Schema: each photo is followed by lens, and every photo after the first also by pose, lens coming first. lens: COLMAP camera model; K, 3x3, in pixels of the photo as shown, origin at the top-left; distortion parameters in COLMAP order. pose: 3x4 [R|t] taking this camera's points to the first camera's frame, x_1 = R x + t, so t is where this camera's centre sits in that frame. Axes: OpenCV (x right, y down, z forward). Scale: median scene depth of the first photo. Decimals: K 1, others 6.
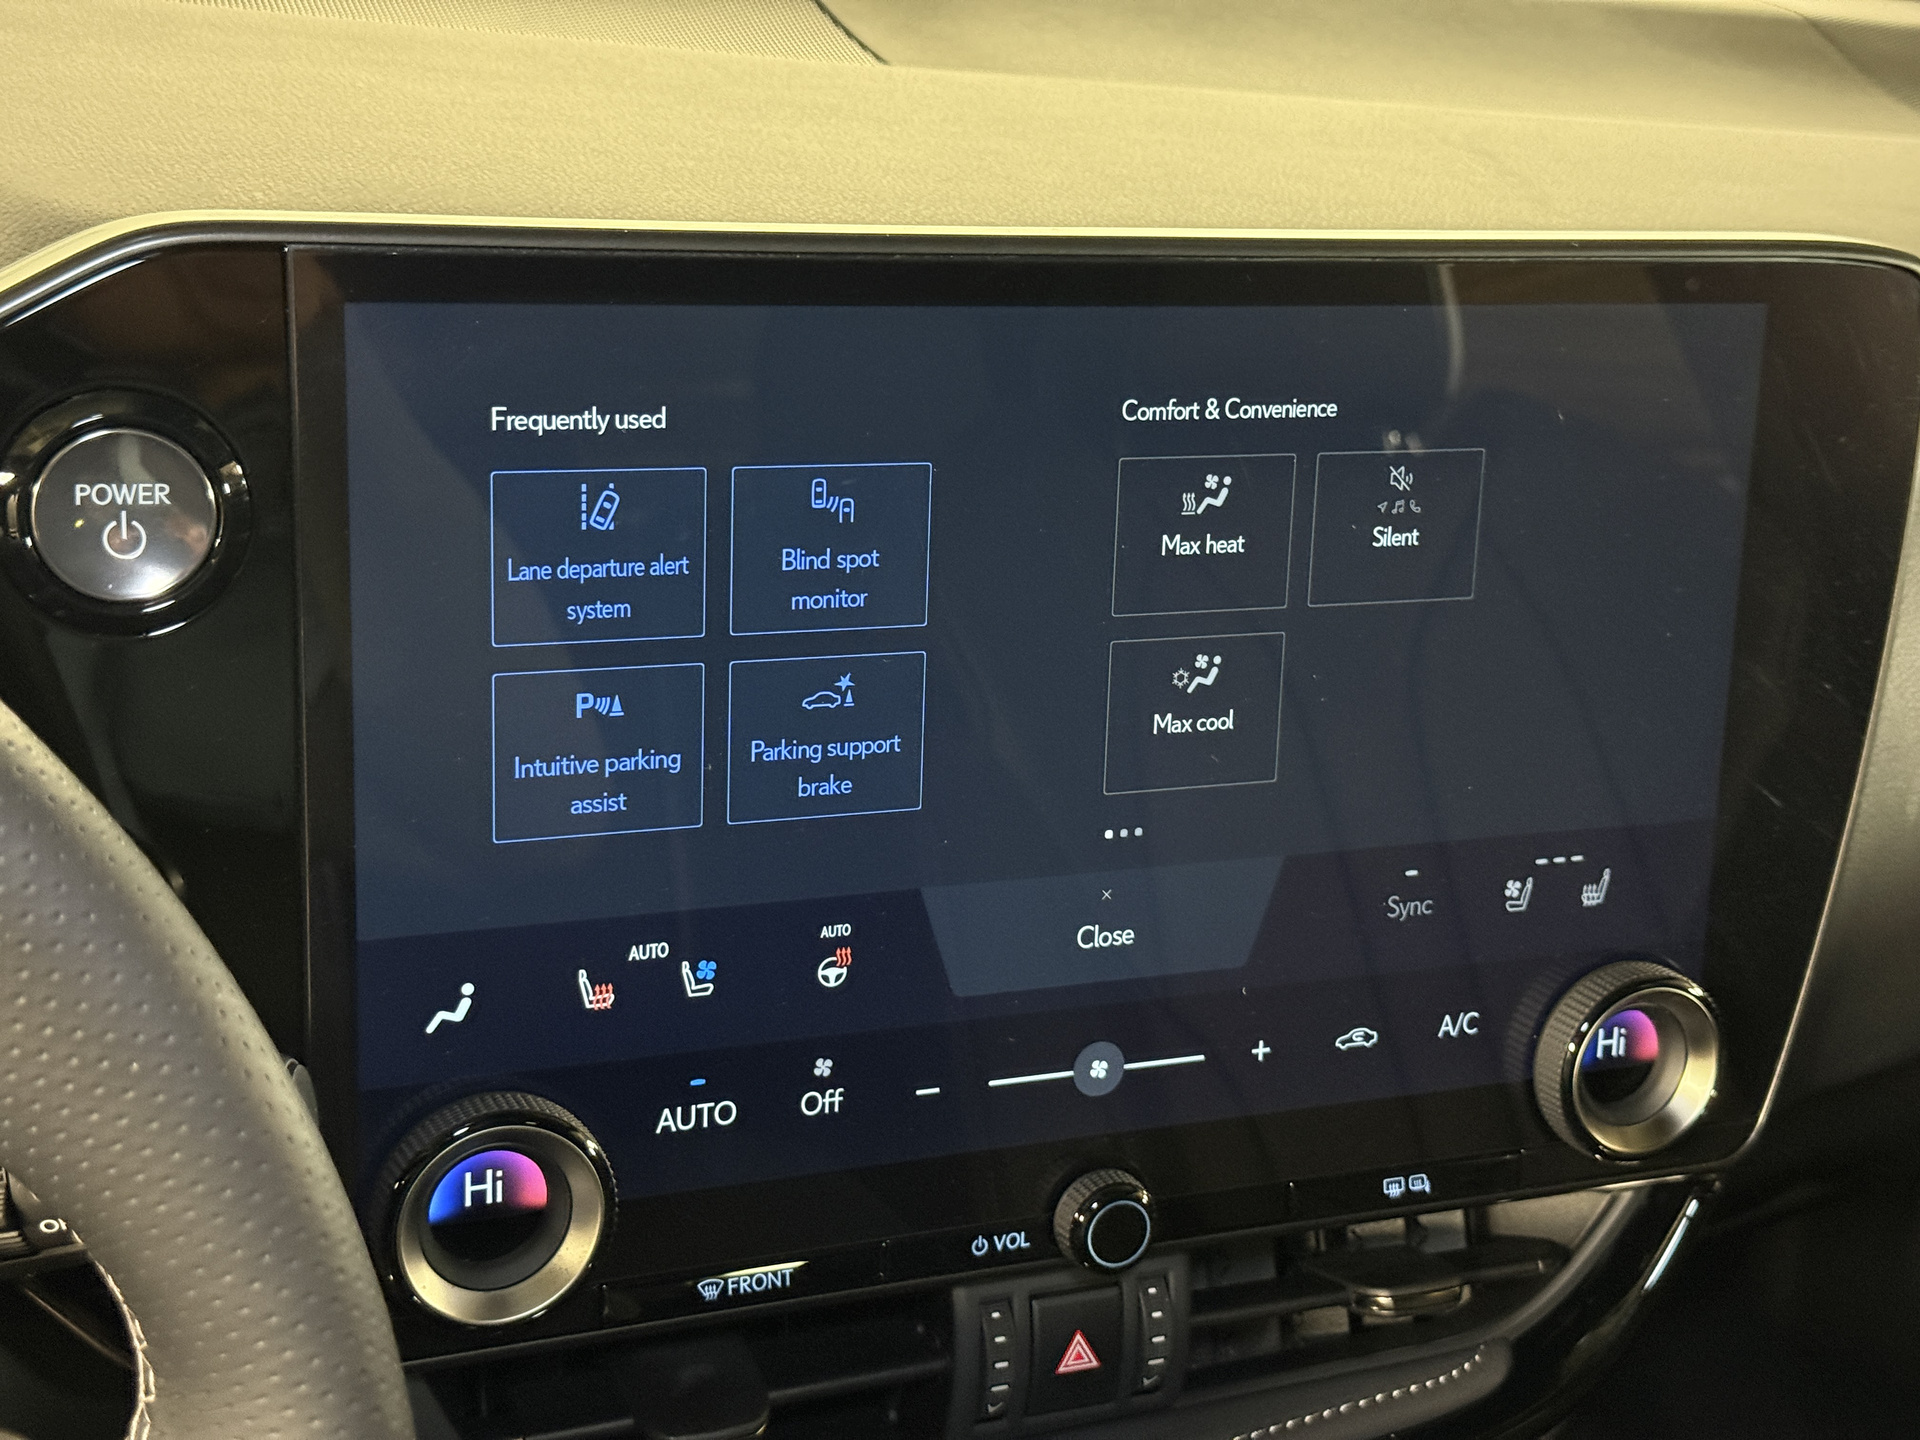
lens RADIAL K [[2725.8, 0, 972.9], [0, 2725.8, 718.8], [0, 0, 1]] dist [0.114592, 0.000000]
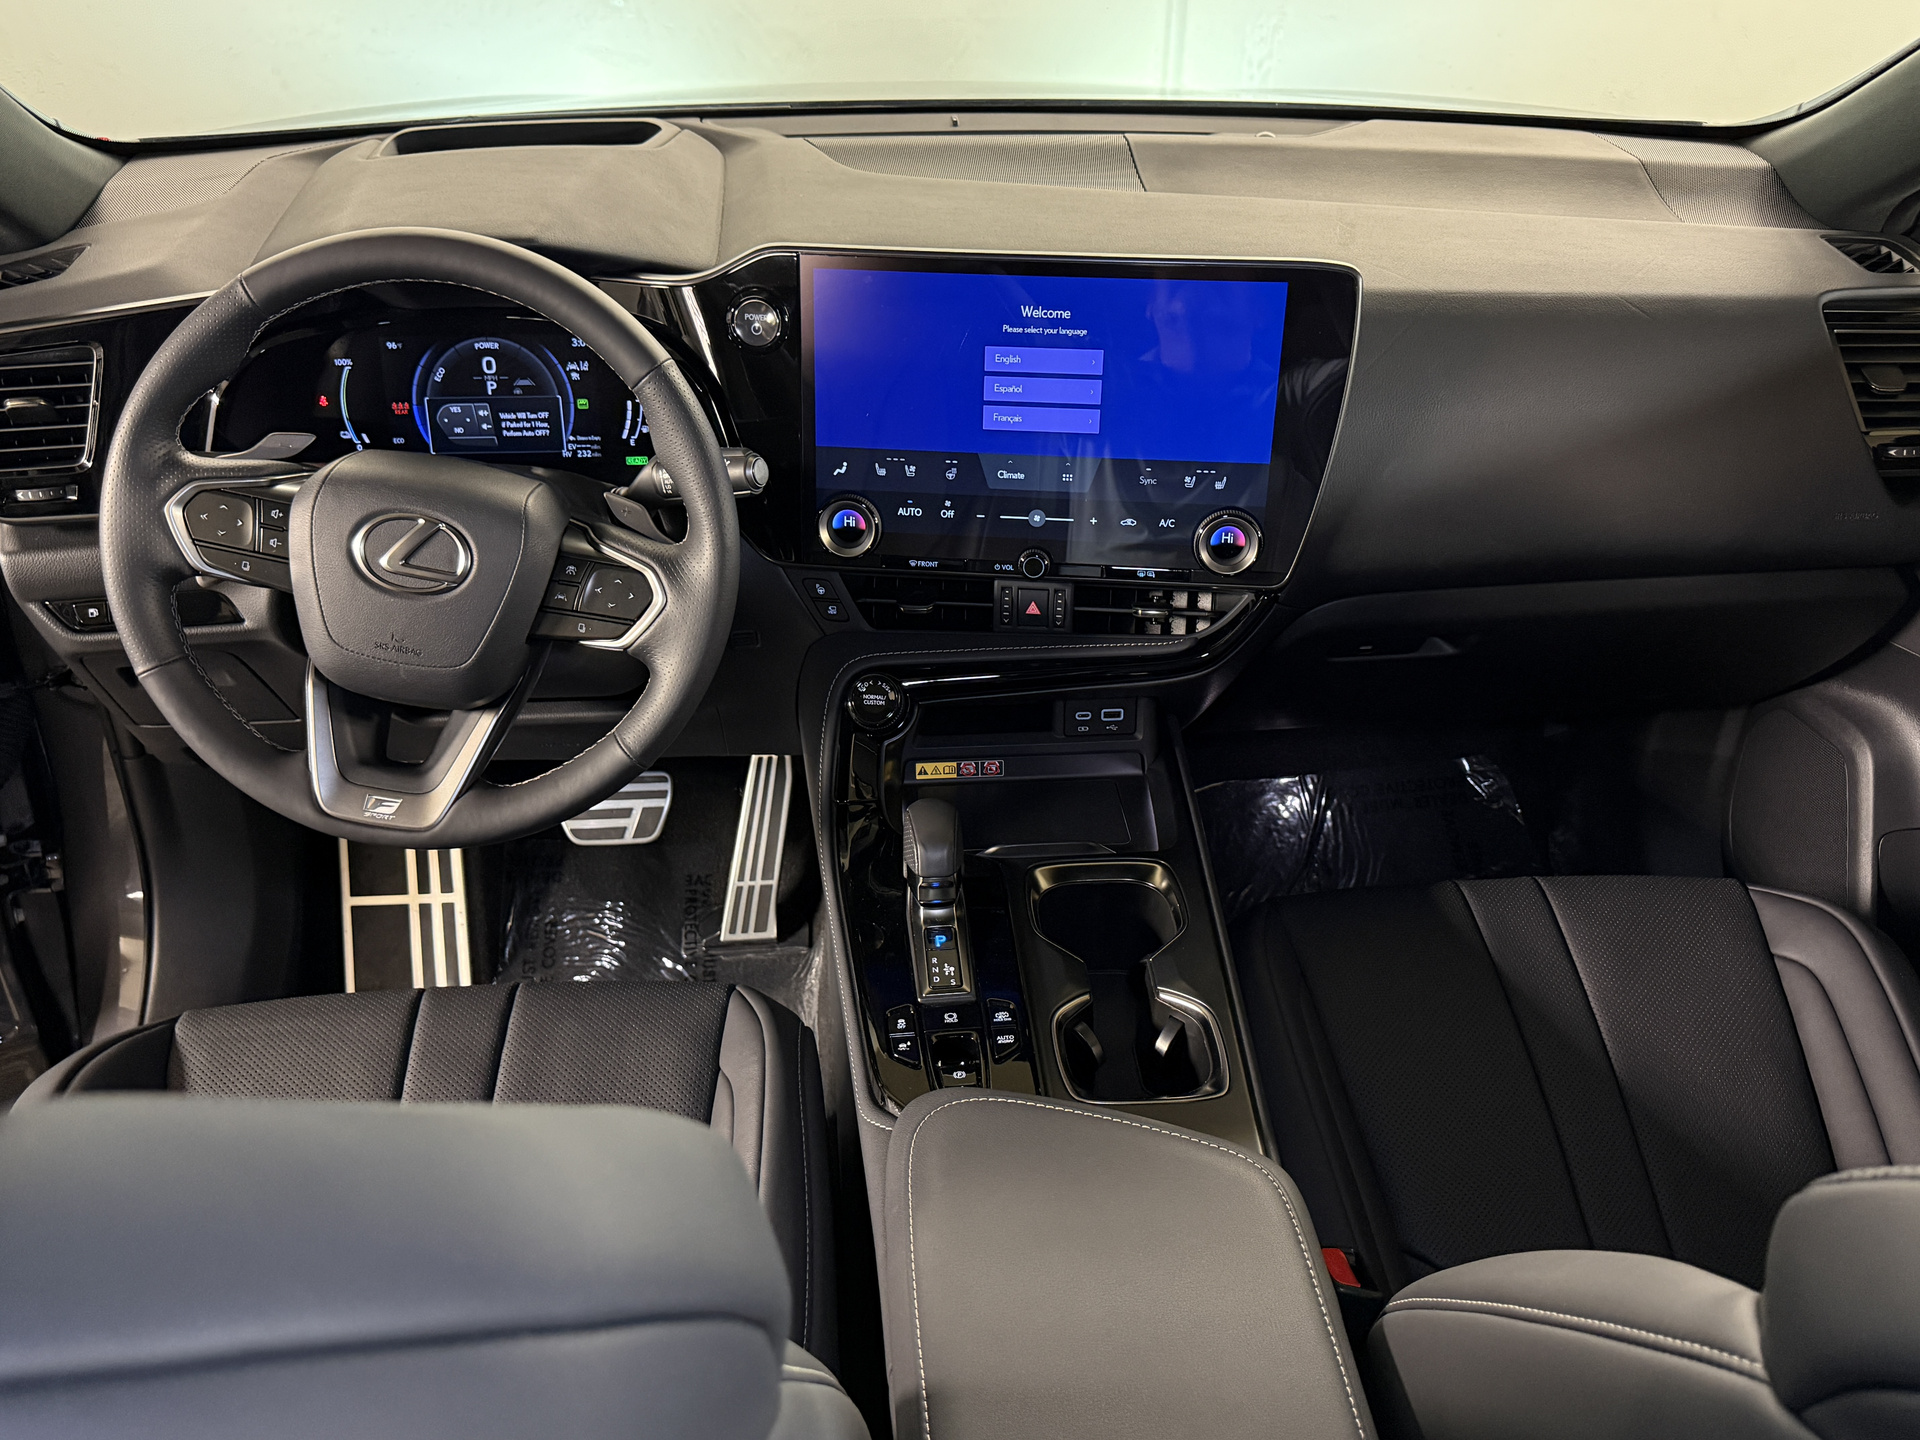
lens RADIAL K [[1591.7, 0, 971.9], [0, 1591.7, 732.0], [0, 0, 1]] dist [0.113702, -0.133870]
pose [[0.875350, 0.158278, -0.456849, 0.897354], [-0.102915, 0.984240, 0.143804, 0.113987], [0.472410, -0.078863, 0.877843, -0.742943]]
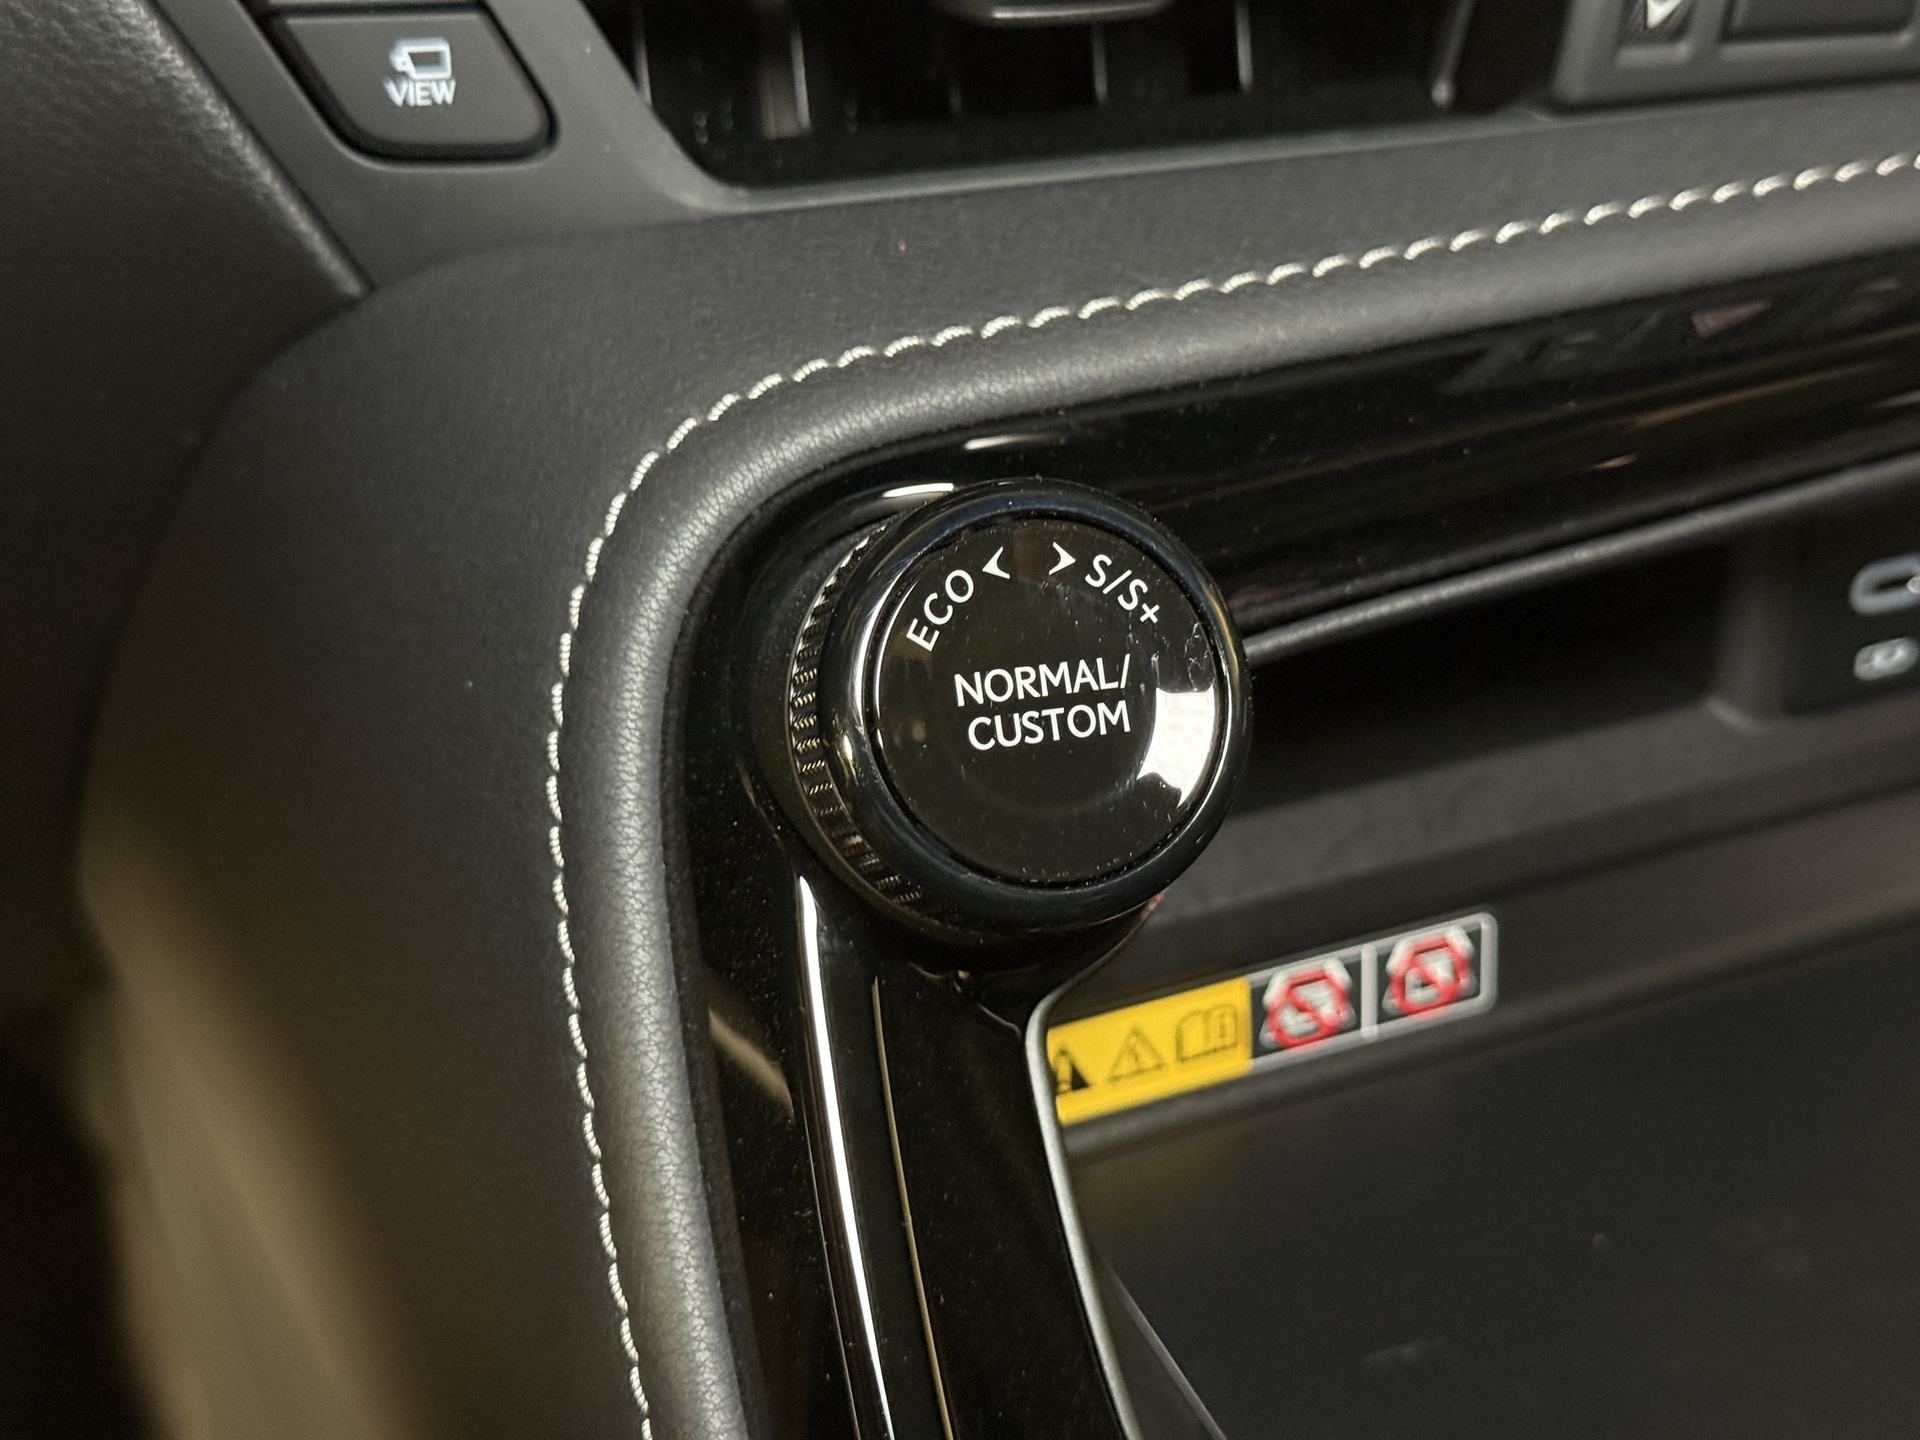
lens RADIAL K [[2725.8, 0, 964.3], [0, 2725.8, 720.3], [0, 0, 1]] dist [0.114592, 0.000000]
pose [[0.985831, 0.015587, -0.167018, -0.032198], [0.012645, 0.985934, 0.166655, 0.300547], [0.167266, -0.166405, 0.971767, 0.502903]]
